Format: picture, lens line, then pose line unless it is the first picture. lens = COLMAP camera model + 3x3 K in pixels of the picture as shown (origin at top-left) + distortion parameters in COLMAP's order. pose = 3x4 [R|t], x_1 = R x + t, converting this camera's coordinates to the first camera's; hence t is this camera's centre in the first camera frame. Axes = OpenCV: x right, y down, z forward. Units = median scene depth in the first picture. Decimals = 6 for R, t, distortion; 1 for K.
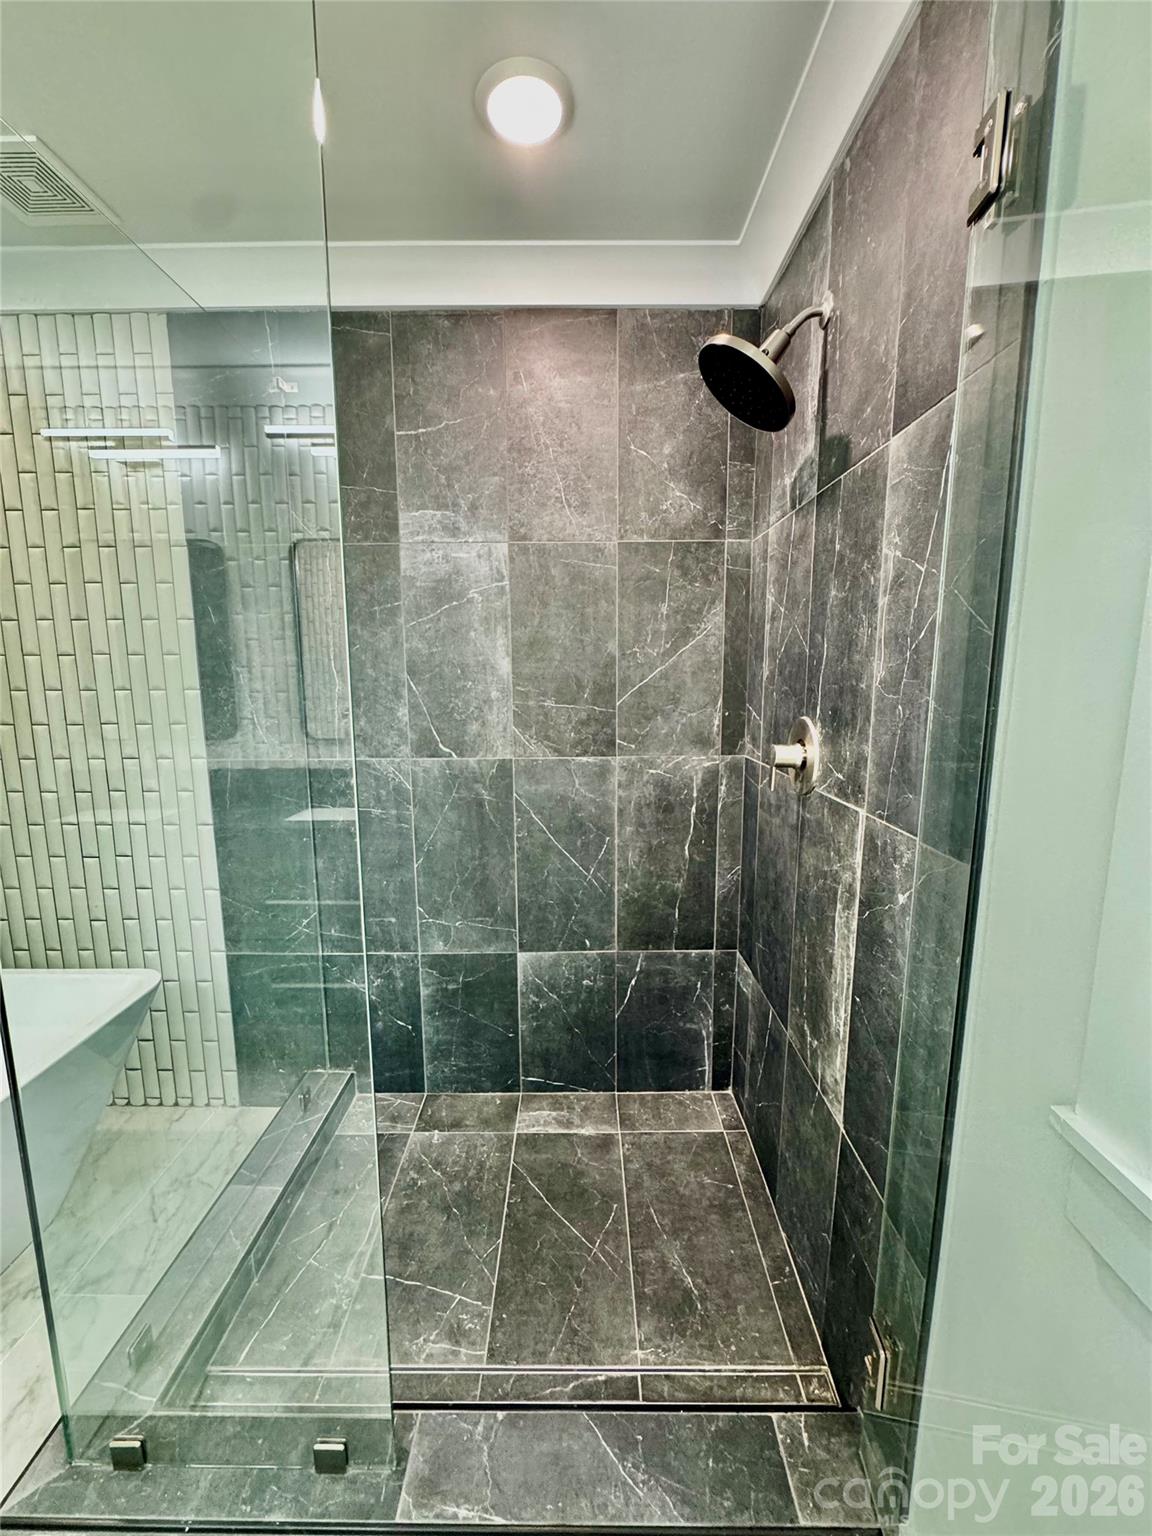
lens RADIAL K [[613.8, 0, 575.5], [0, 613.8, 765.3], [0, 0, 1]] dist [-0.003852, -0.000261]
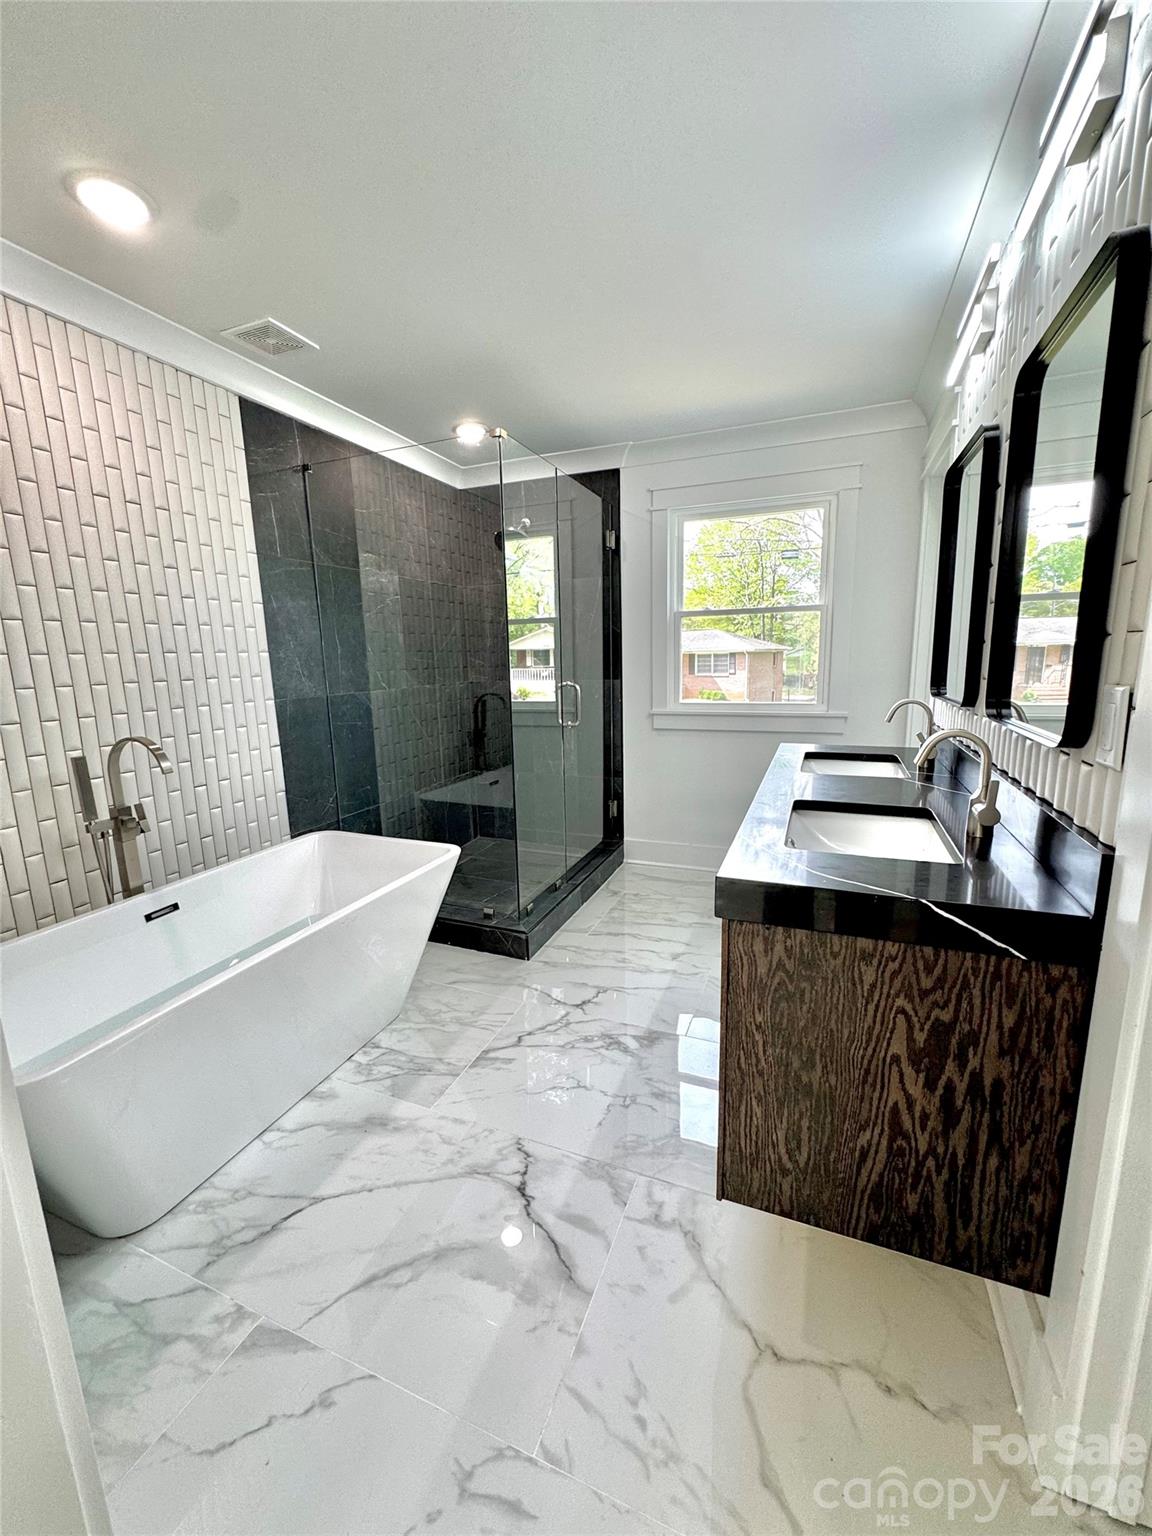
lens RADIAL K [[613.8, 0, 575.5], [0, 613.8, 765.3], [0, 0, 1]] dist [-0.003852, -0.000261]
pose [[0.367594, -0.171281, 0.914078, -1.701624], [0.166163, 0.979174, 0.116657, 0.090595], [-0.915022, 0.109003, 0.388399, -0.207192]]
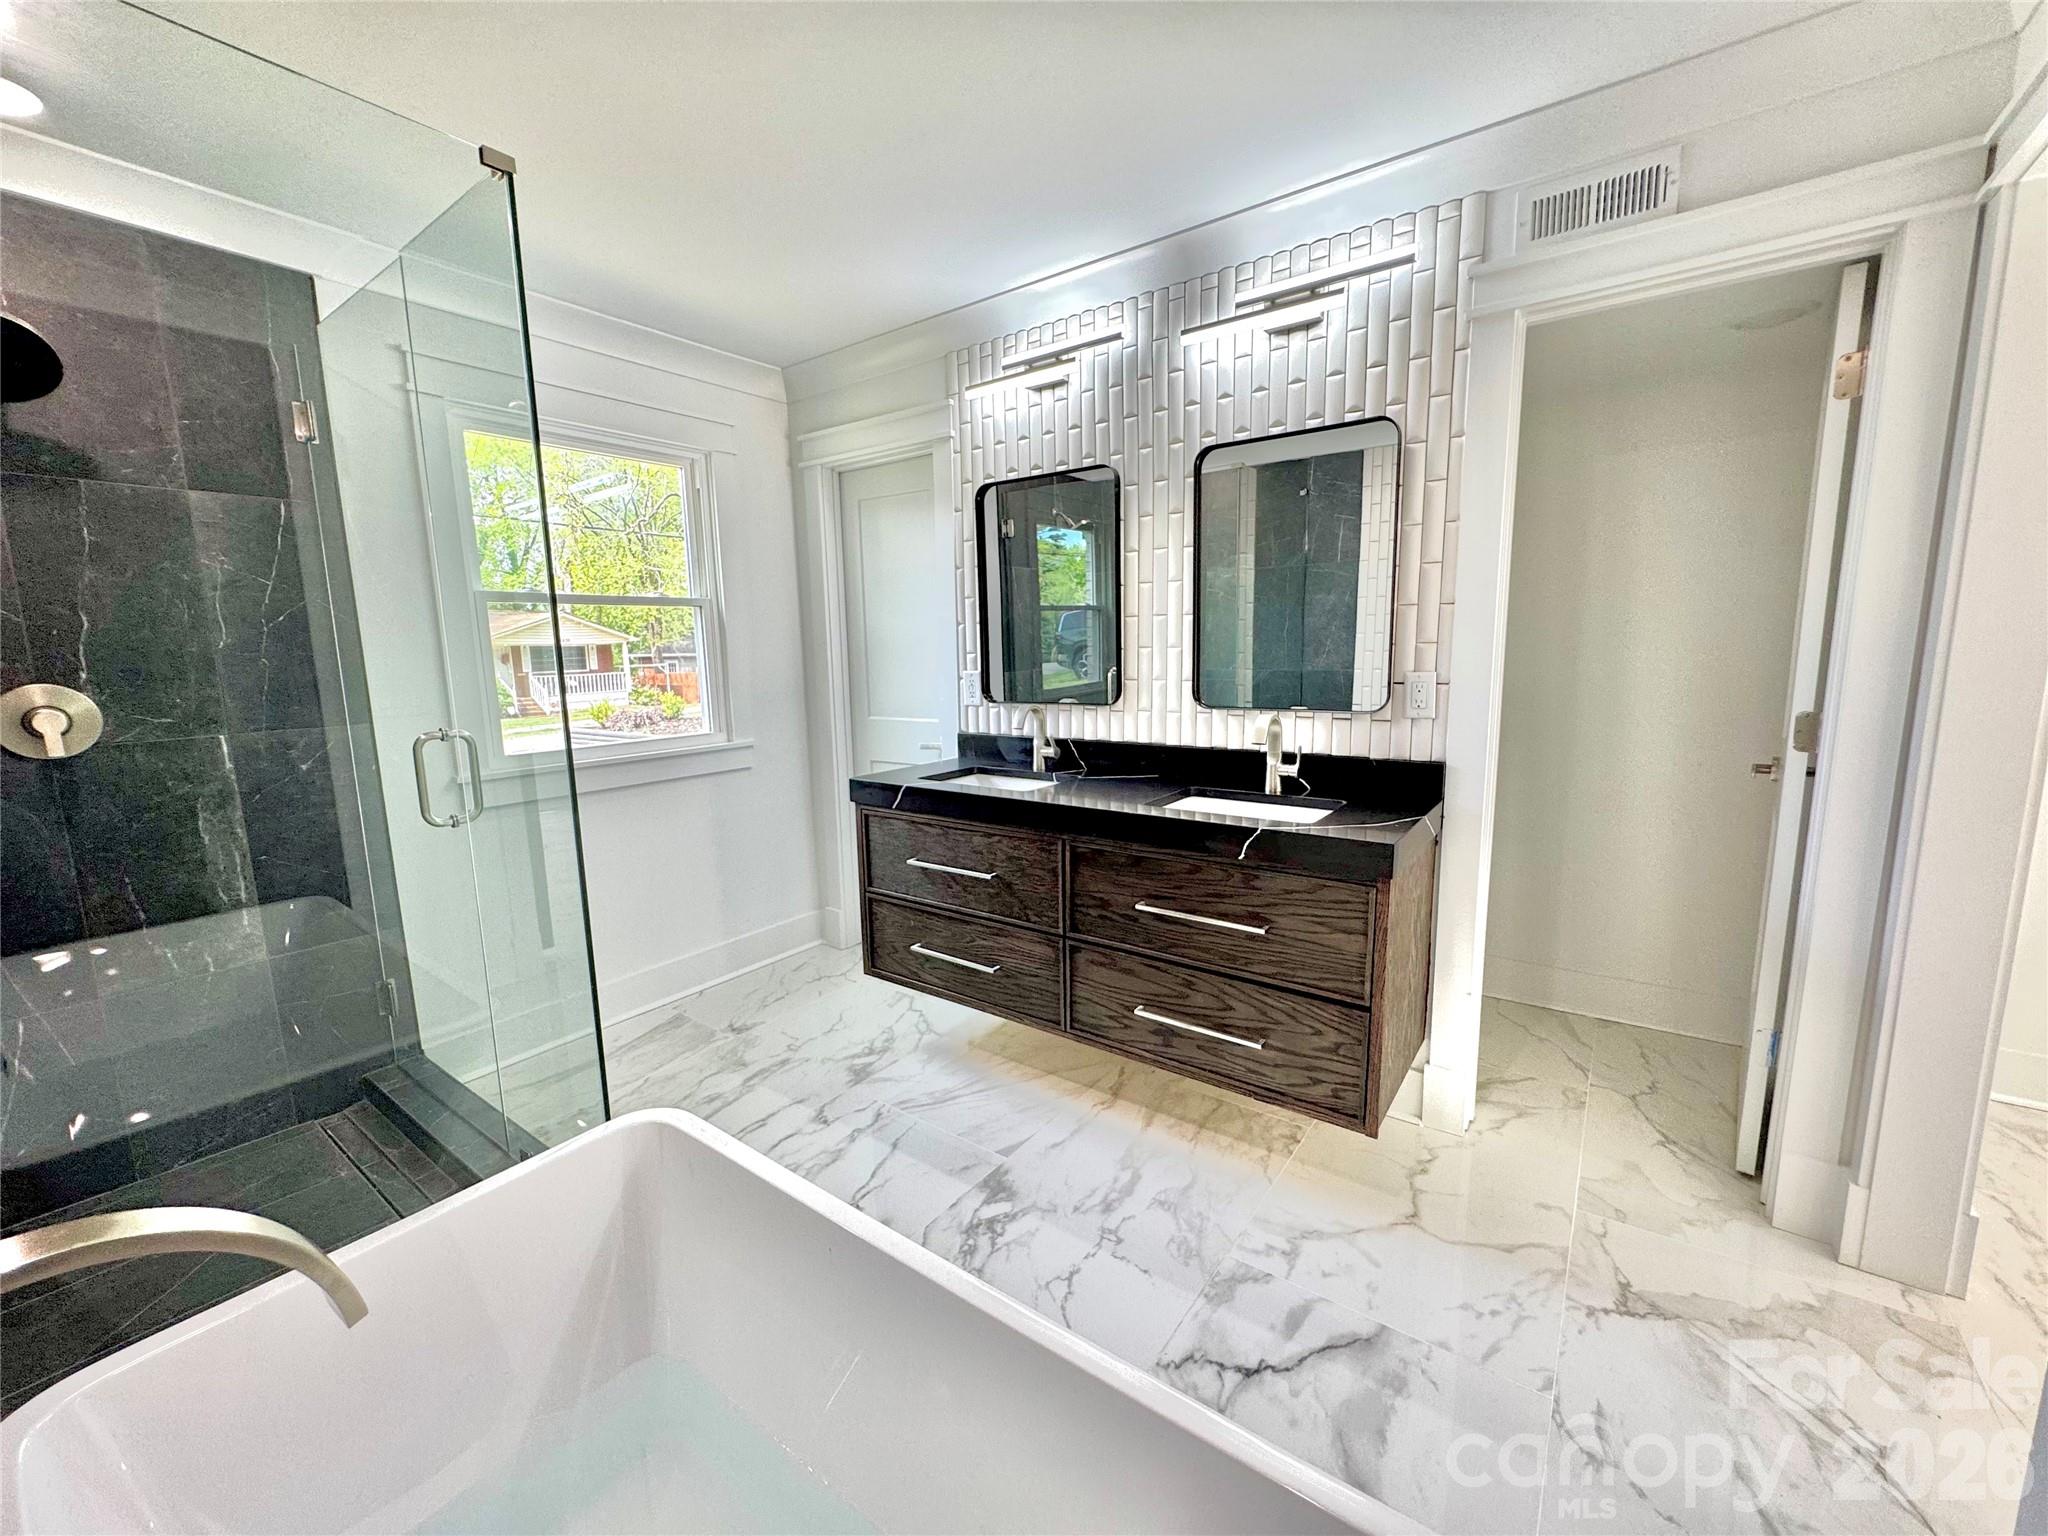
lens RADIAL K [[818.4, 0, 1024.0], [0, 818.4, 768.0], [0, 0, 1]] dist [-0.003852, -0.000261]
pose [[-0.810675, -0.067373, 0.581608, -1.323315], [0.112898, 0.956728, 0.268190, -0.084769], [-0.574509, 0.283077, -0.767989, 0.823400]]
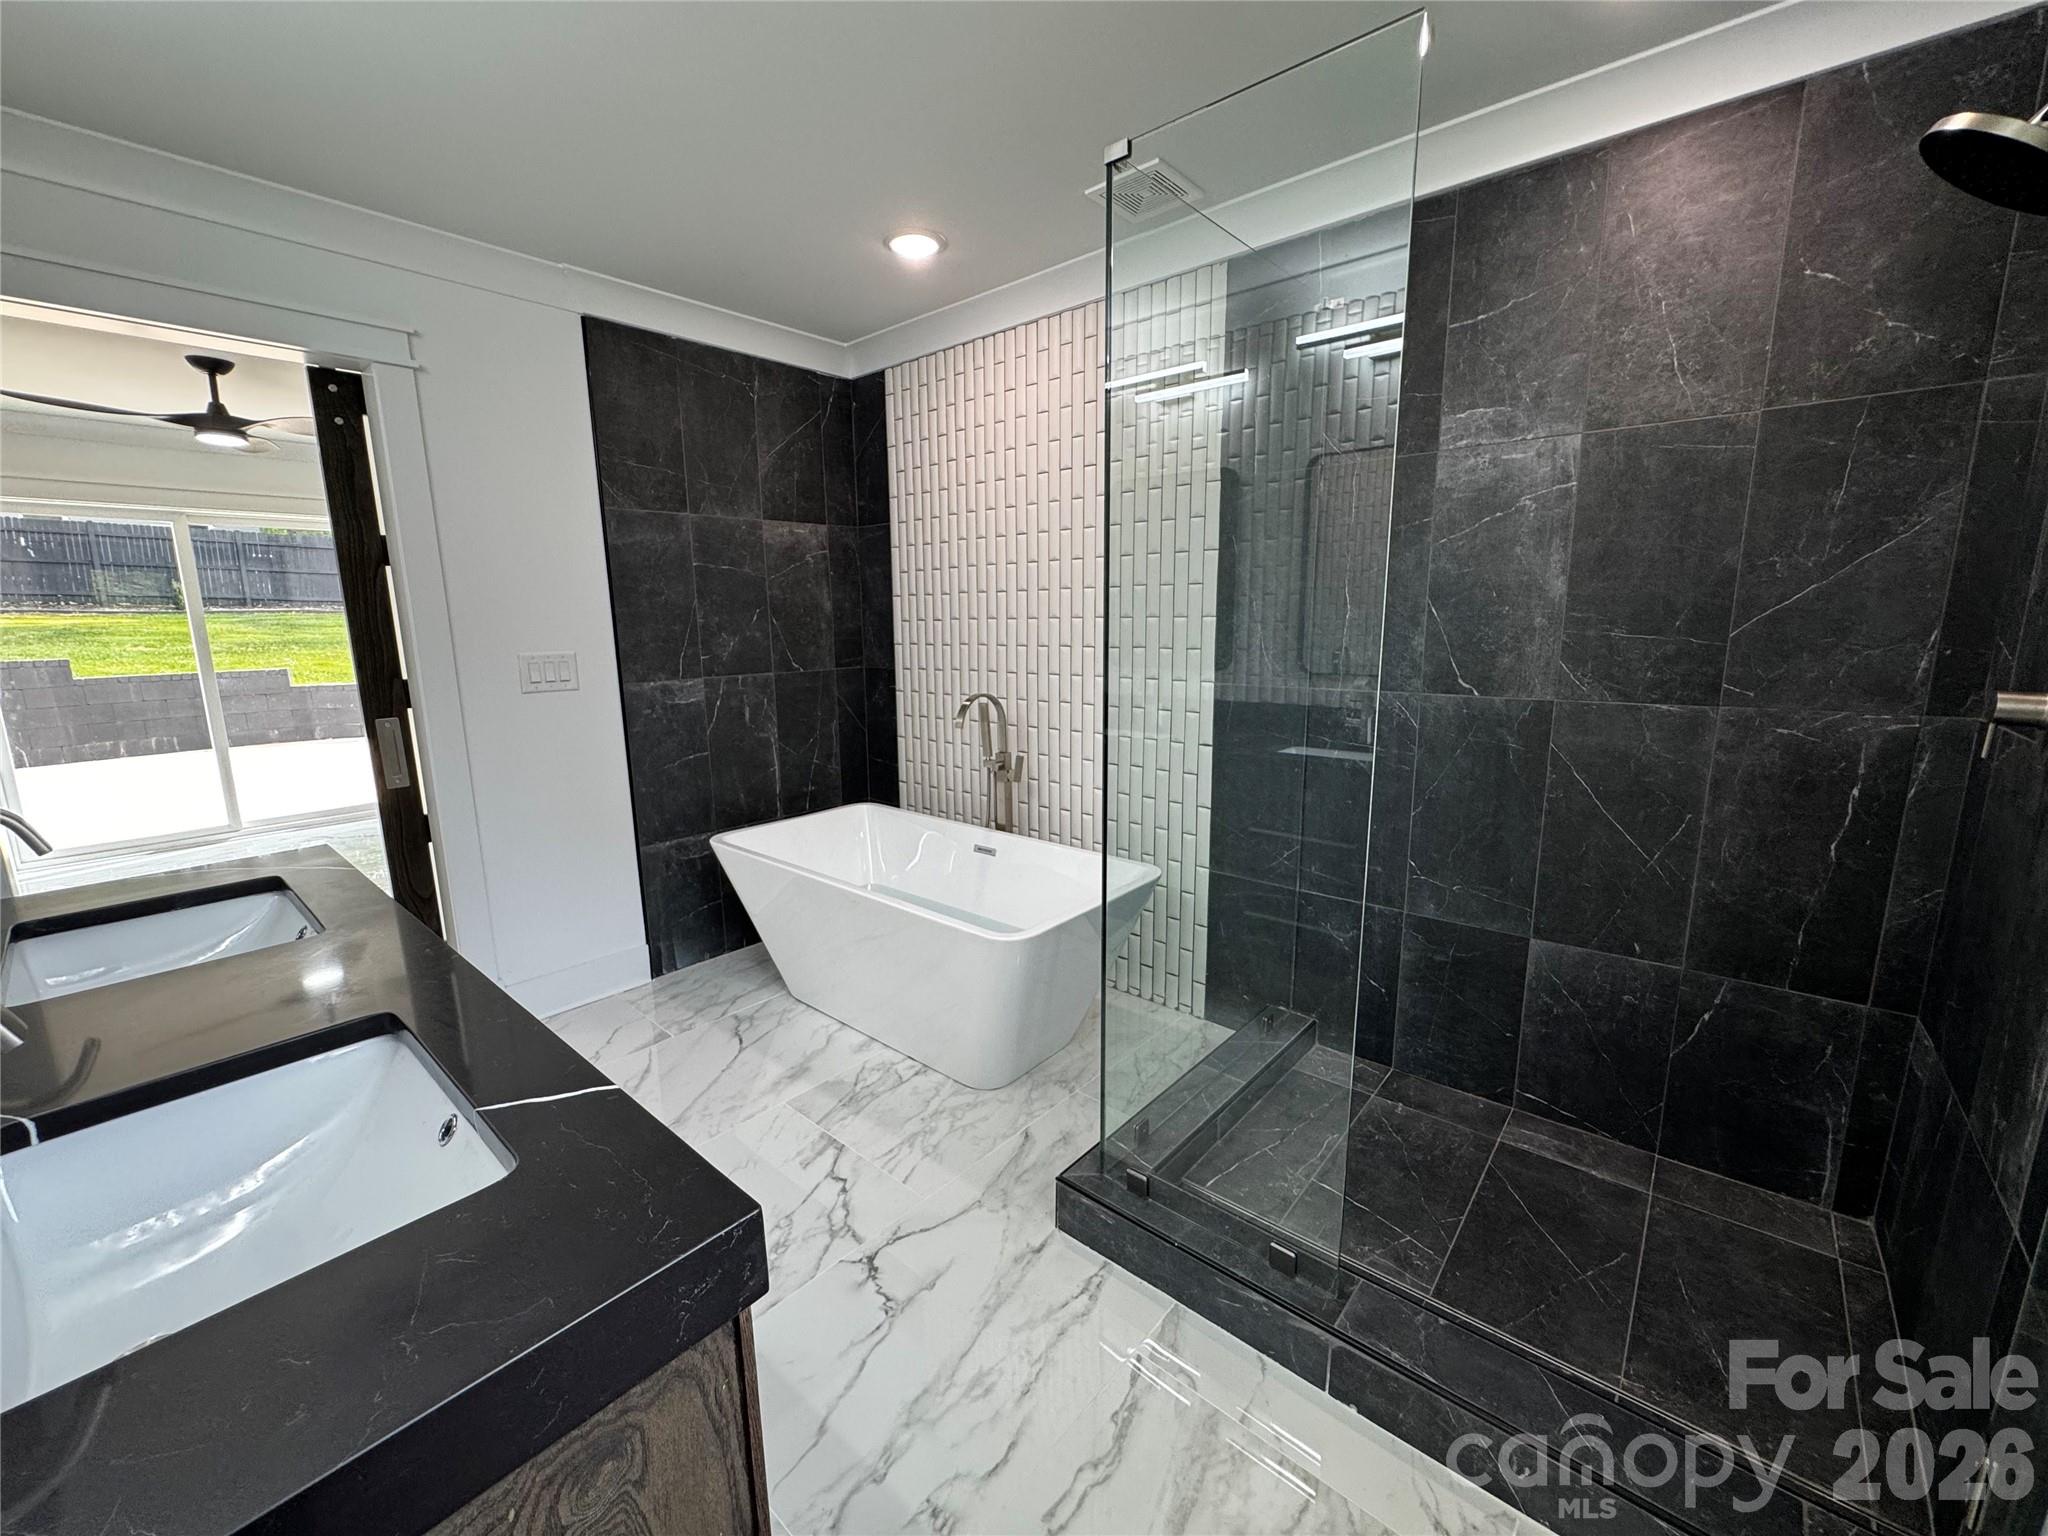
lens RADIAL K [[818.4, 0, 1024.0], [0, 818.4, 768.0], [0, 0, 1]] dist [-0.003852, -0.000261]
pose [[0.761711, 0.114299, -0.637755, 0.063693], [-0.086535, 0.993445, 0.074692, 0.057973], [0.642112, -0.001705, 0.766609, -0.290720]]
